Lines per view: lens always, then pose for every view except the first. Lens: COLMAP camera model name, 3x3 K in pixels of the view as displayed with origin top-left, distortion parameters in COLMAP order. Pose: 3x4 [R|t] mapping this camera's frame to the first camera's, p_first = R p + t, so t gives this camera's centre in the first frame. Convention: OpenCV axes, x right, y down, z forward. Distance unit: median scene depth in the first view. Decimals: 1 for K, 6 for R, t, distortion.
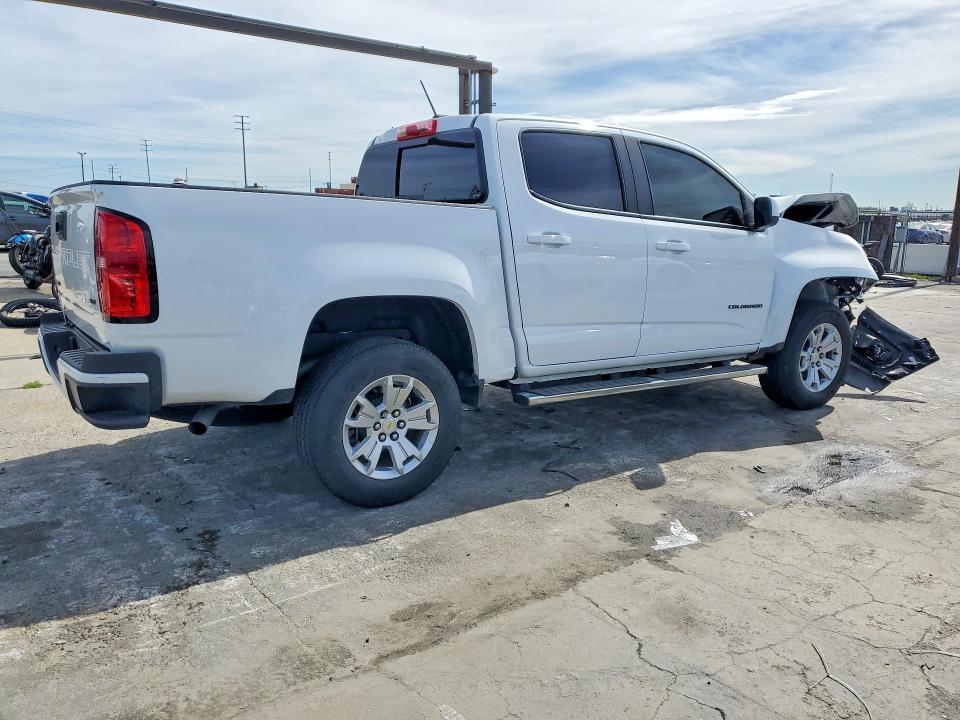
lens RADIAL K [[767.0, 0, 482.0], [0, 767.0, 362.4], [0, 0, 1]] dist [0.028017, -0.005808]
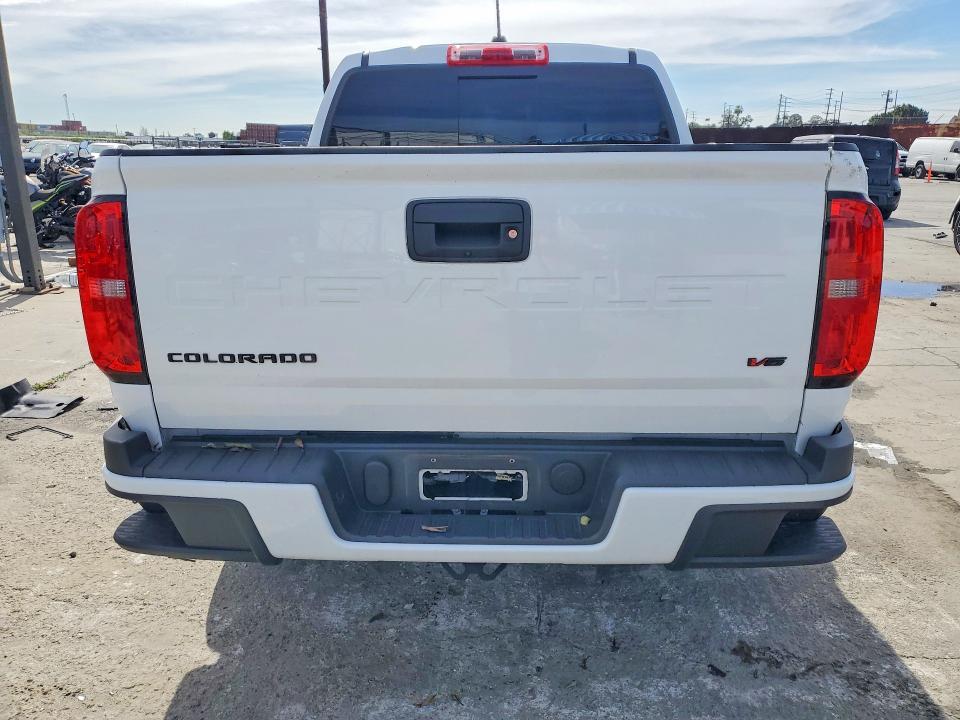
lens RADIAL K [[767.0, 0, 479.2], [0, 767.0, 360.4], [0, 0, 1]] dist [0.028017, -0.005808]
pose [[0.586860, -0.219723, 0.779306, -0.889369], [0.147311, 0.975387, 0.164074, -0.168508], [-0.796175, 0.018512, 0.604783, 0.692610]]
